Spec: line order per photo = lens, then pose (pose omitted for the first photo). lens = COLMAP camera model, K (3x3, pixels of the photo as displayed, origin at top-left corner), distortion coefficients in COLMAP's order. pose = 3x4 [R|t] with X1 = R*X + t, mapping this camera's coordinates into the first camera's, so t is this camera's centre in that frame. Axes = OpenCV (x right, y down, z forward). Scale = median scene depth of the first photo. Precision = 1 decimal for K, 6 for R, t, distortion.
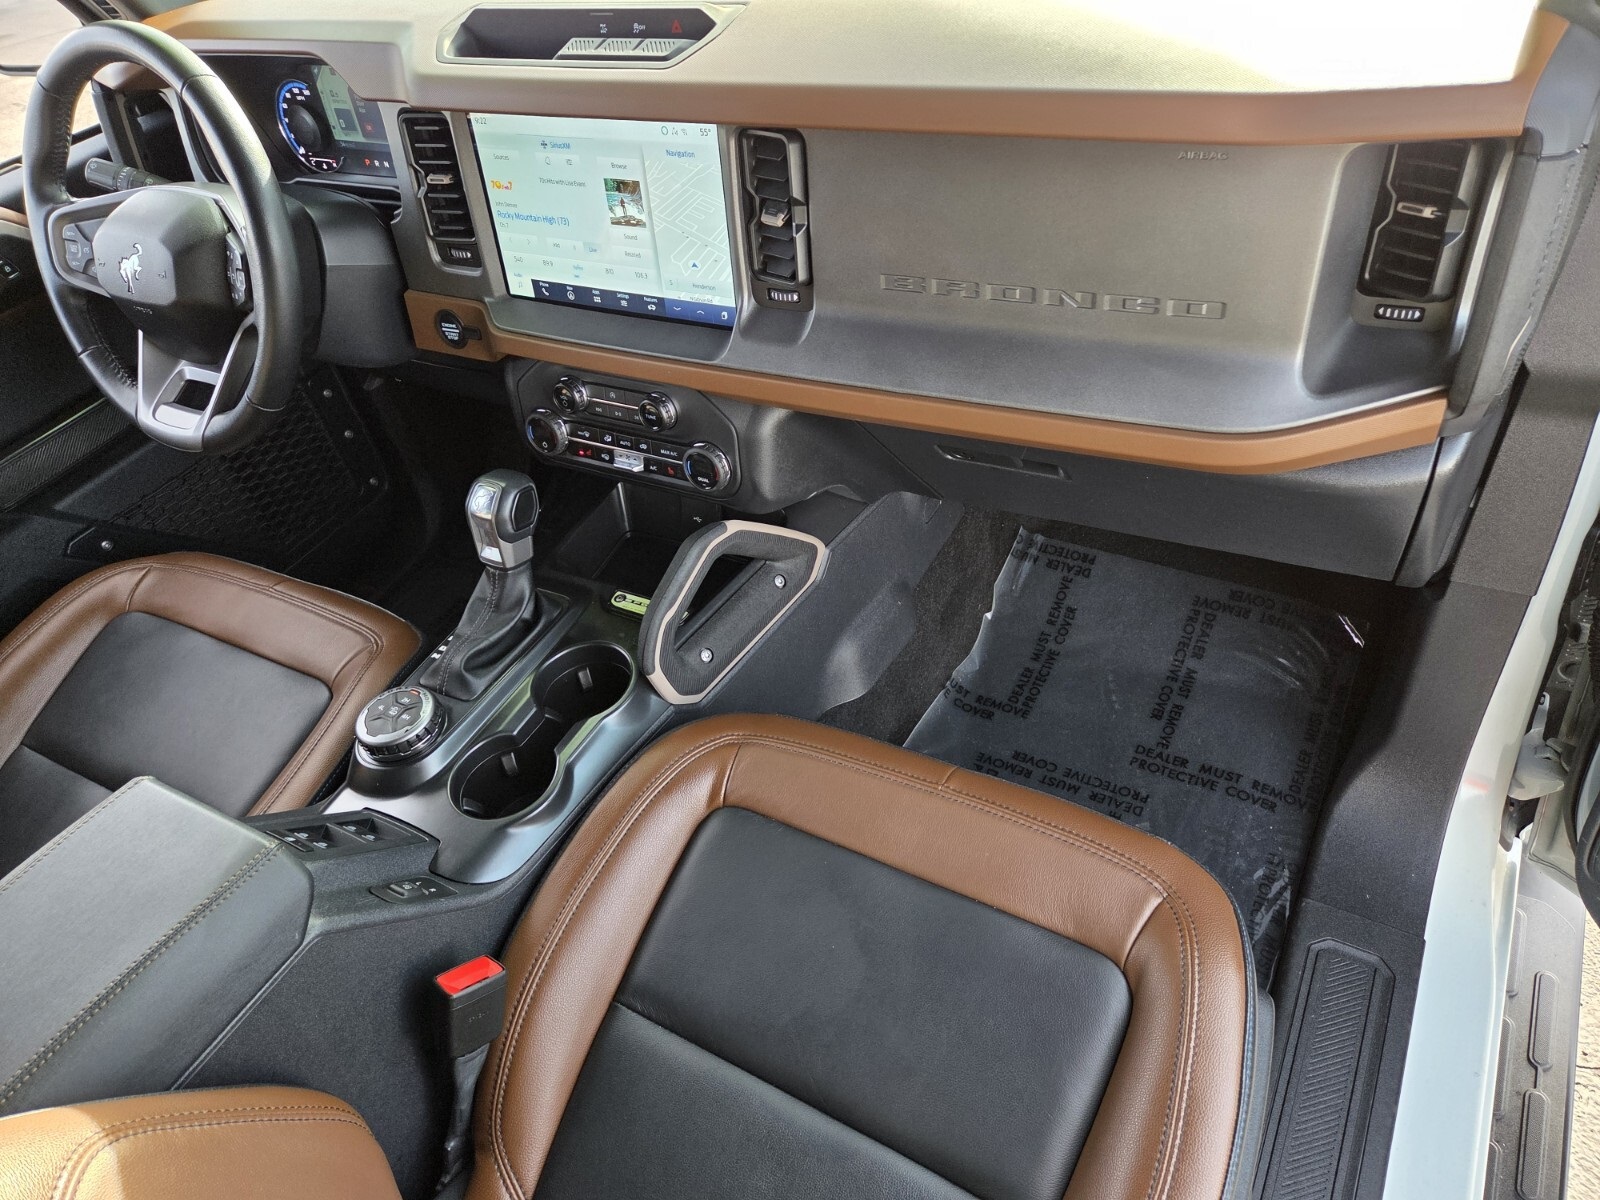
lens RADIAL K [[1062.9, 0, 800.0], [0, 1062.9, 600.0], [0, 0, 1]] dist [0.077440, -0.063987]
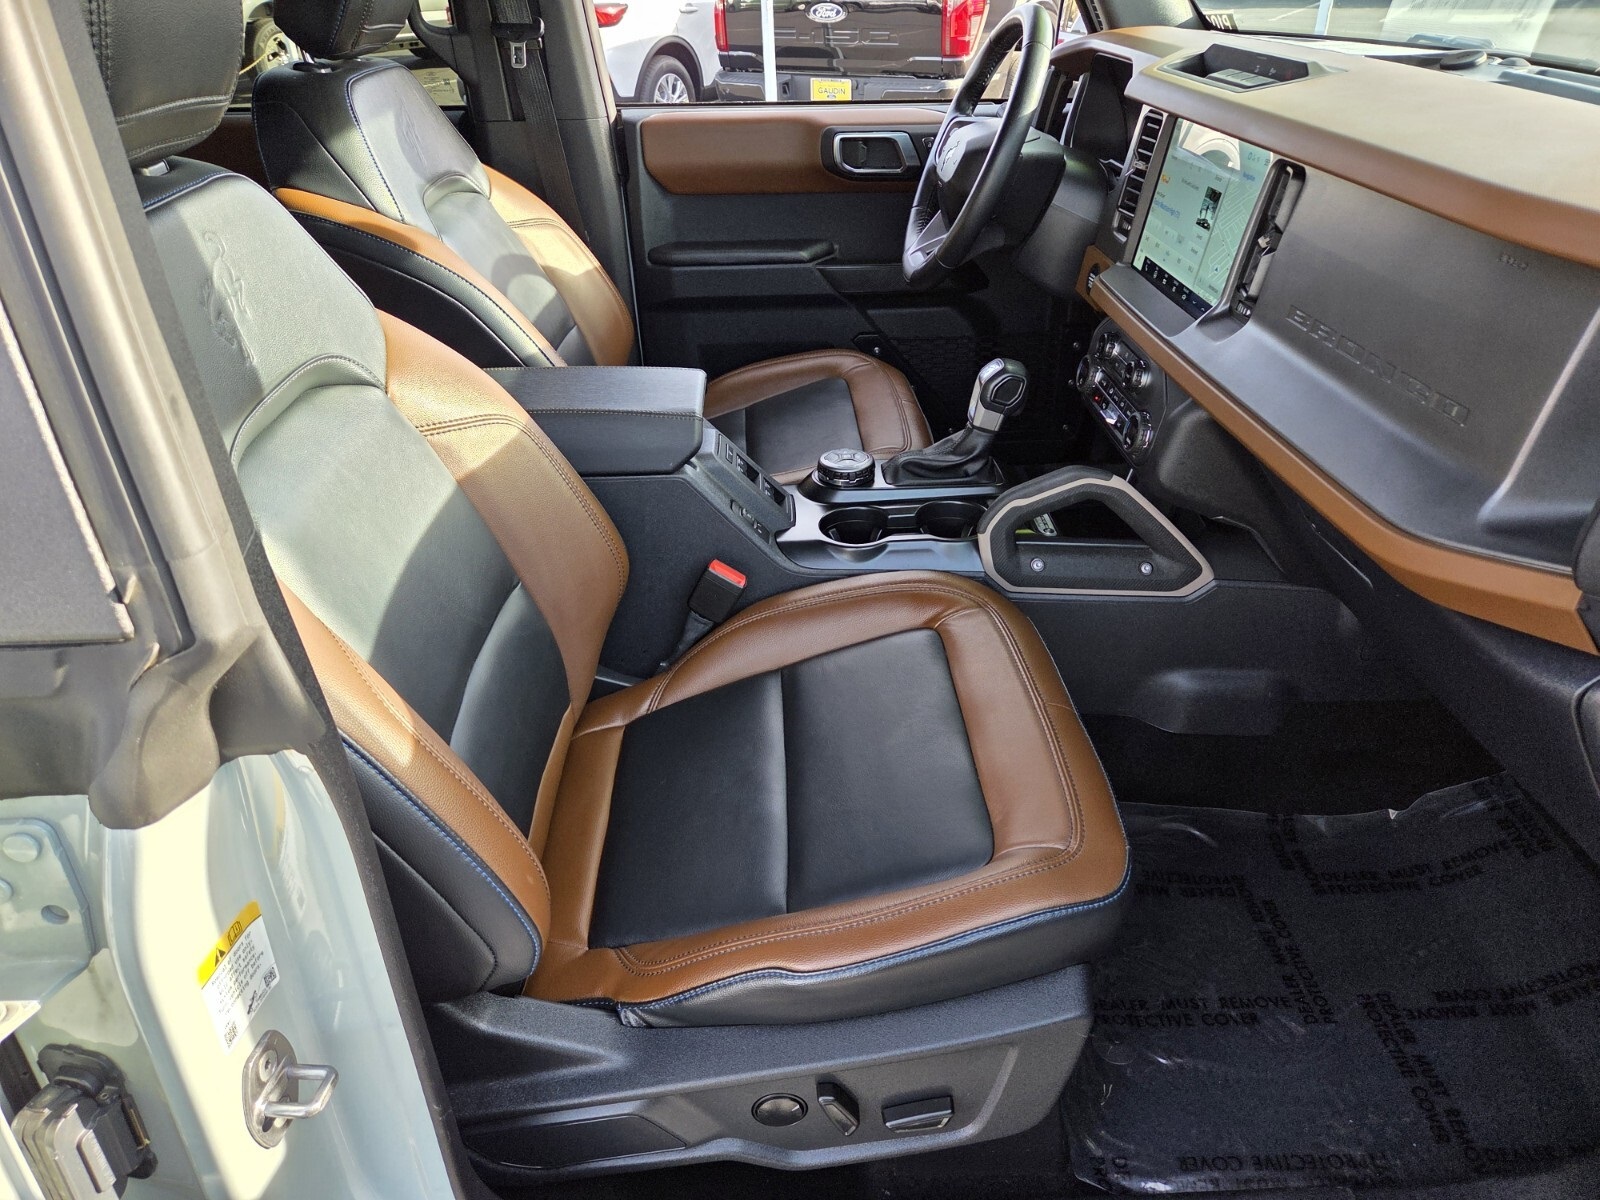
lens RADIAL K [[1078.6, 0, 801.2], [0, 1078.6, 575.0], [0, 0, 1]] dist [0.064936, 0.001408]
pose [[0.529560, 0.546721, -0.648585, 0.589411], [-0.625239, 0.768291, 0.137129, 0.063753], [0.573274, 0.332903, 0.748687, -0.052138]]
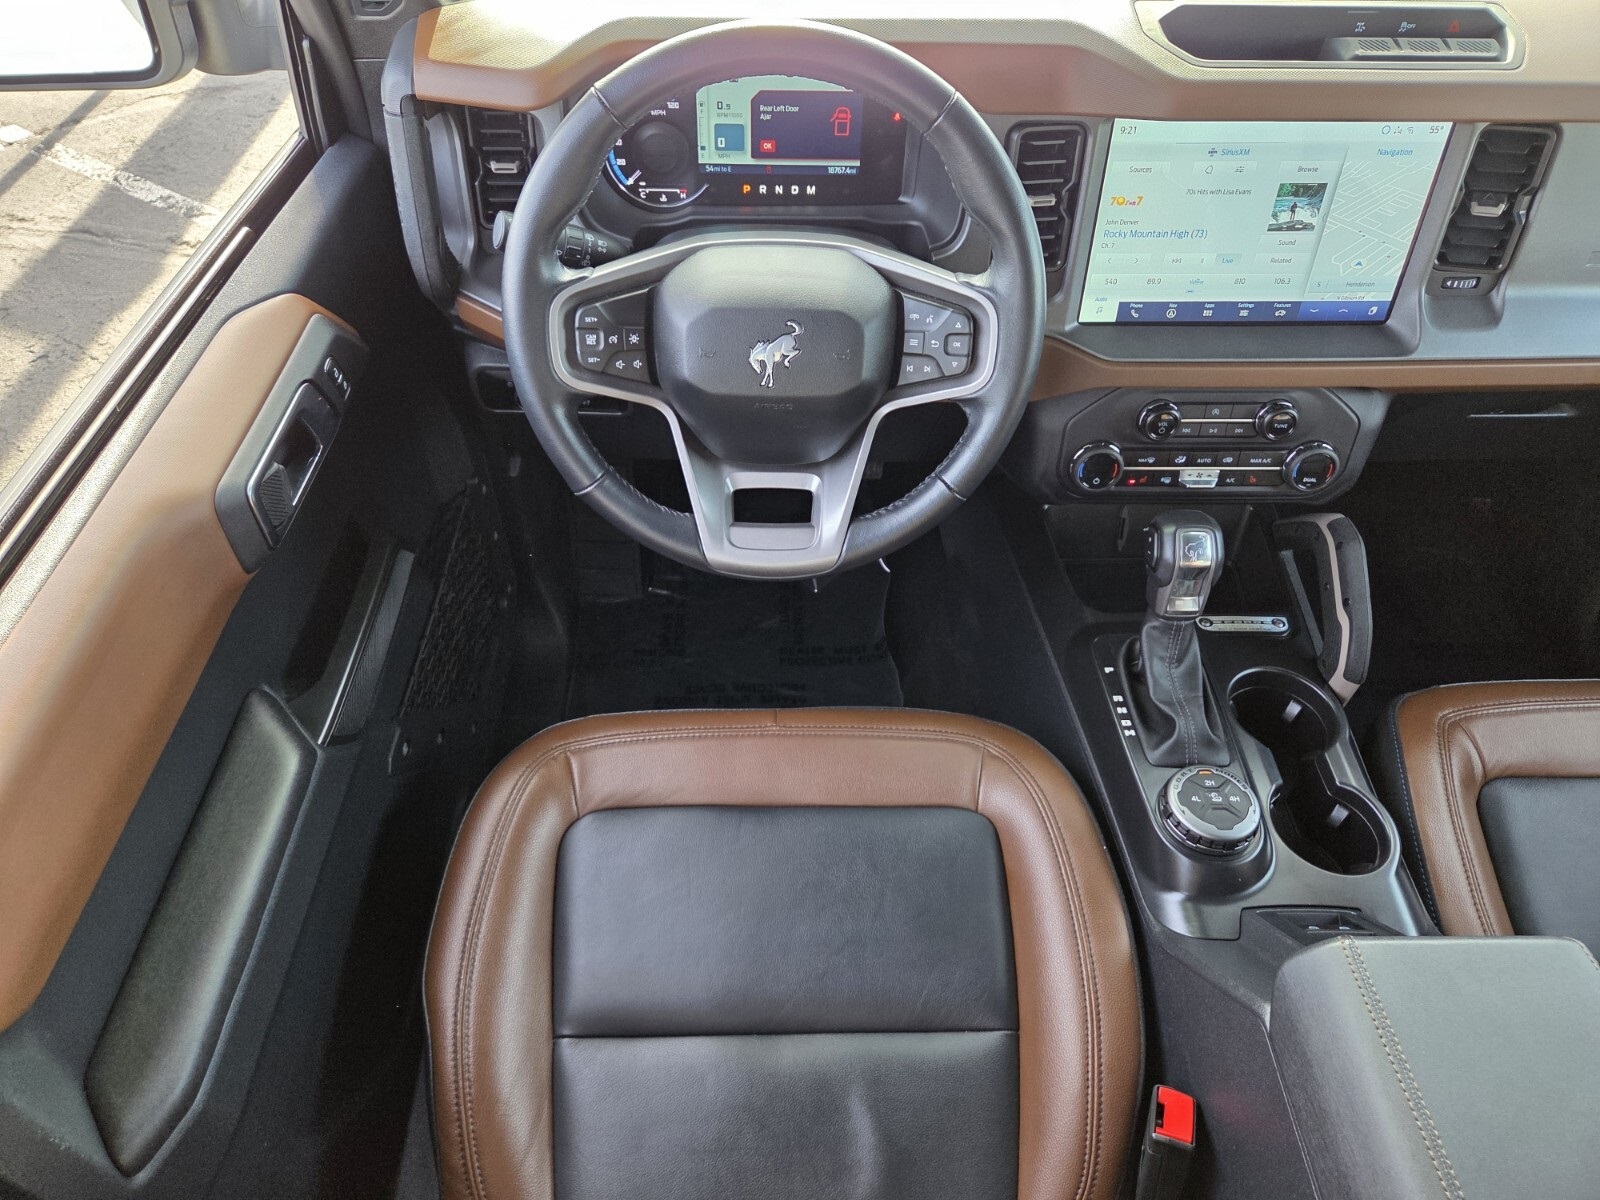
lens RADIAL K [[1070.6, 0, 779.5], [0, 1070.6, 587.0], [0, 0, 1]] dist [0.059401, -0.052756]
pose [[0.859251, -0.235715, 0.454012, -1.001831], [0.231752, 0.970581, 0.065300, -0.199272], [-0.456047, 0.049109, 0.888600, 0.349311]]
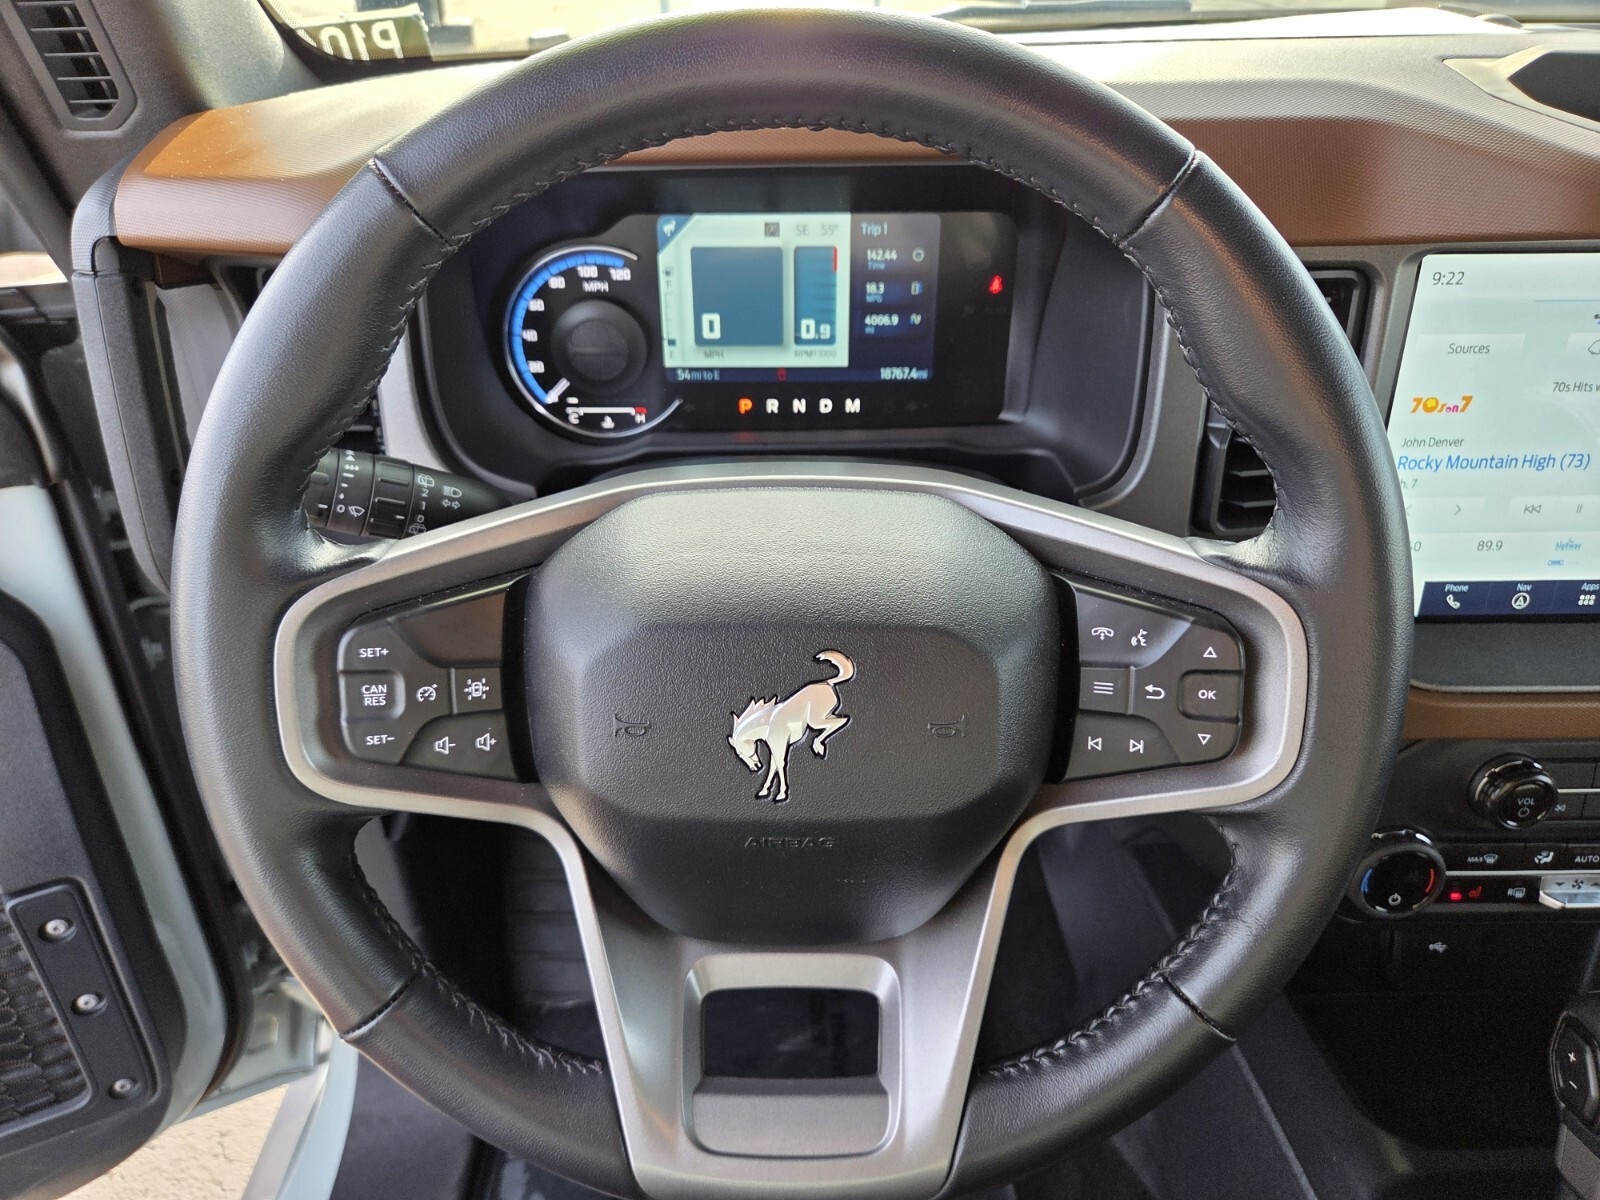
lens RADIAL K [[1061.1, 0, 800.0], [0, 1061.1, 600.0], [0, 0, 1]] dist [0.062178, -0.088739]
pose [[0.860562, -0.145788, 0.488035, -0.766024], [0.245960, 0.957986, -0.147533, -0.300369], [-0.446023, 0.246999, 0.860265, 0.736597]]
